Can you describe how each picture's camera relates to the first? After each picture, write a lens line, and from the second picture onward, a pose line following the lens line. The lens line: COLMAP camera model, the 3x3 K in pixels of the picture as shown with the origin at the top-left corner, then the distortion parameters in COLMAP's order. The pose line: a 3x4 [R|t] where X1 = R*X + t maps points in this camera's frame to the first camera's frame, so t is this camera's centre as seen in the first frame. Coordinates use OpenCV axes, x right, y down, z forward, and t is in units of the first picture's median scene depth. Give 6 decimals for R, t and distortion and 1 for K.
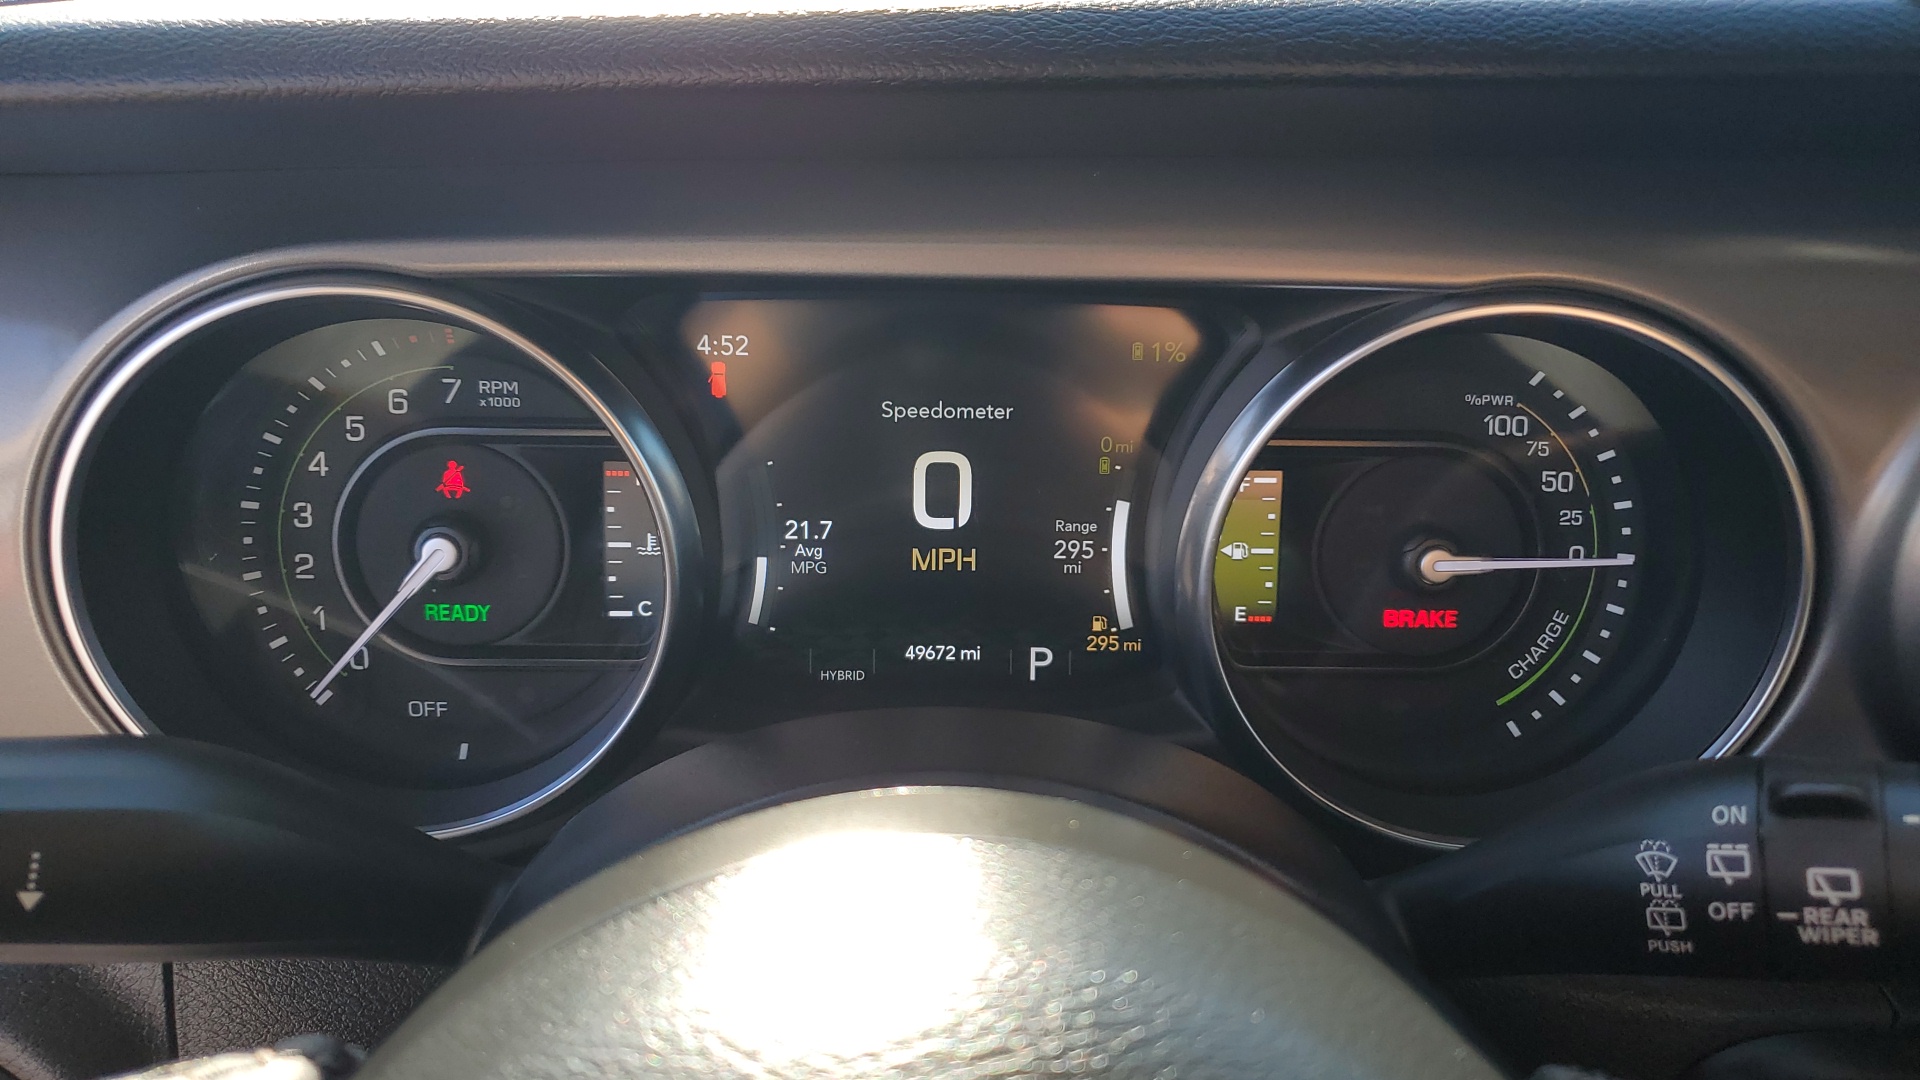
lens RADIAL K [[1495.6, 0, 965.4], [0, 1495.6, 572.9], [0, 0, 1]] dist [0.179748, -0.256083]
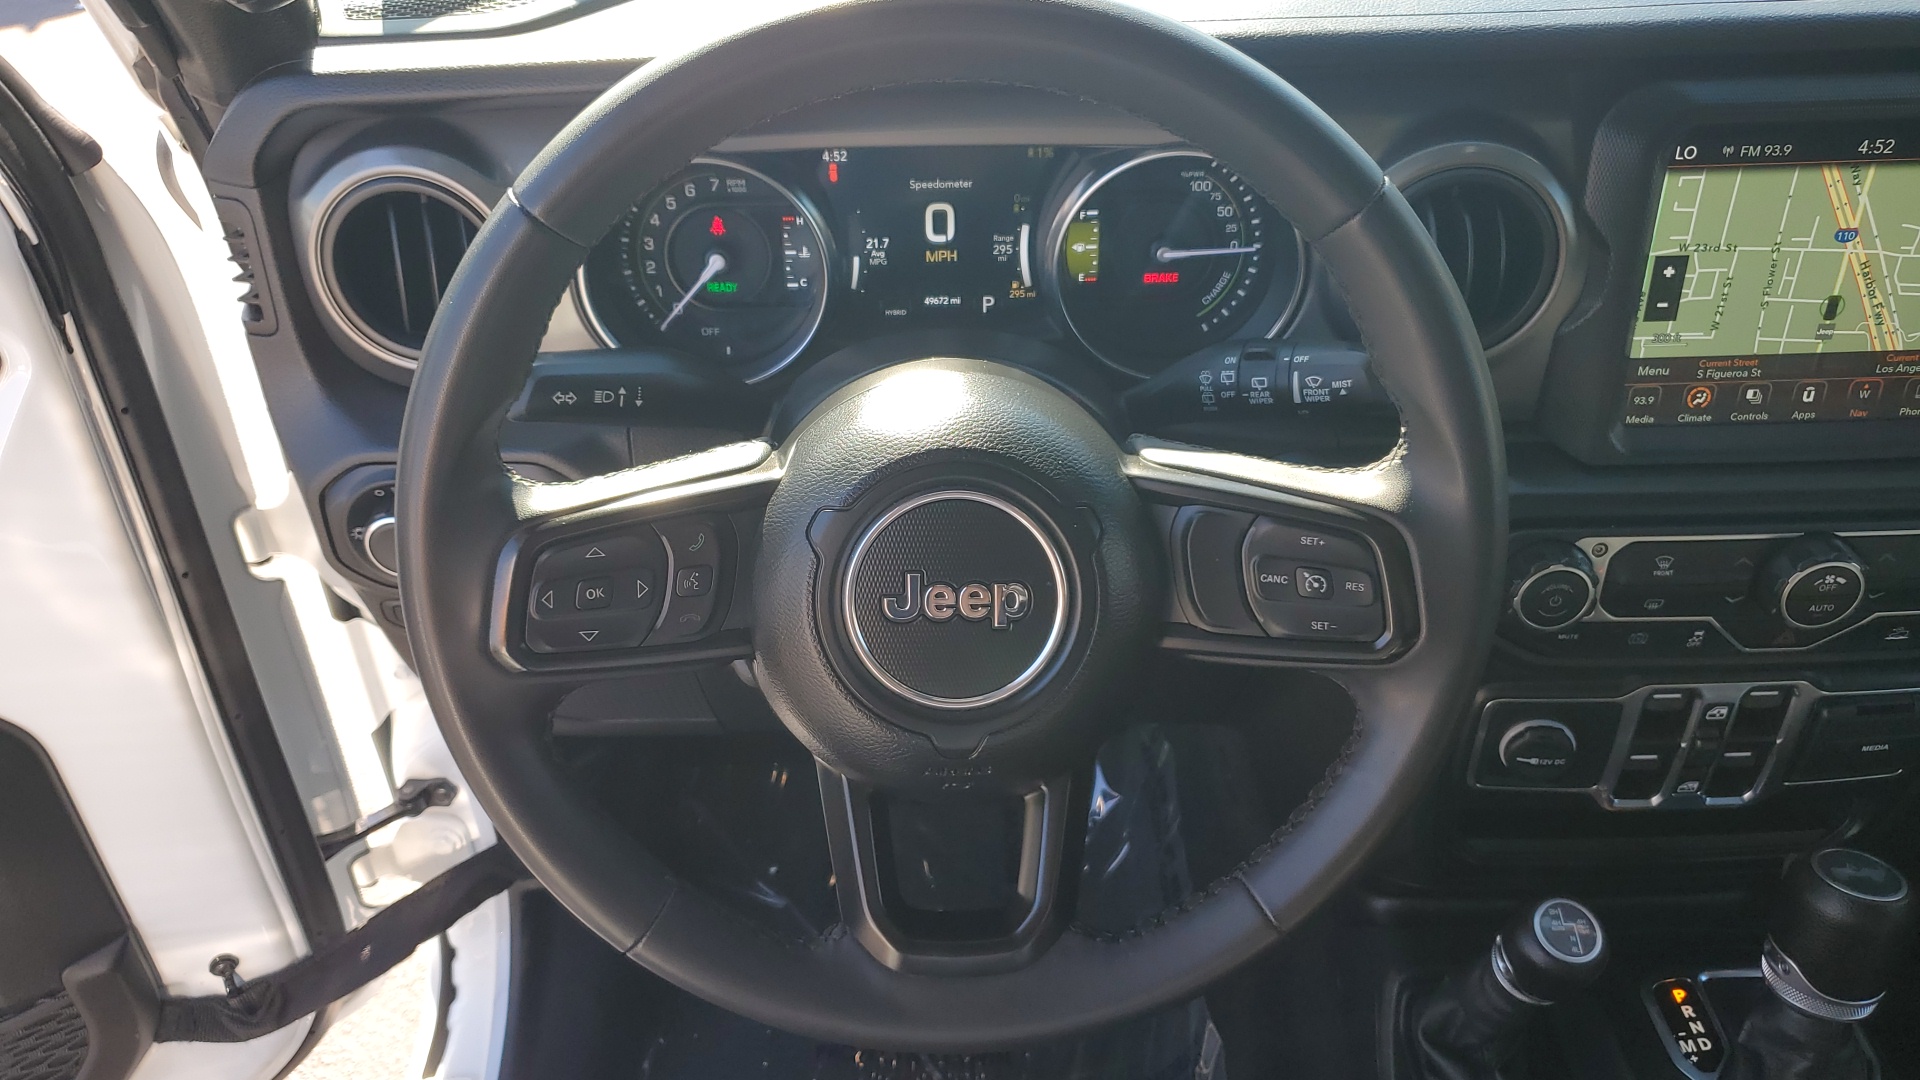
lens RADIAL K [[1474.8, 0, 986.9], [0, 1474.8, 548.8], [0, 0, 1]] dist [0.002211, 0.034456]
pose [[0.999422, -0.028981, 0.017755, 0.000508], [0.023501, 0.966660, 0.254983, -0.140358], [-0.024553, -0.254419, 0.966782, -1.141335]]
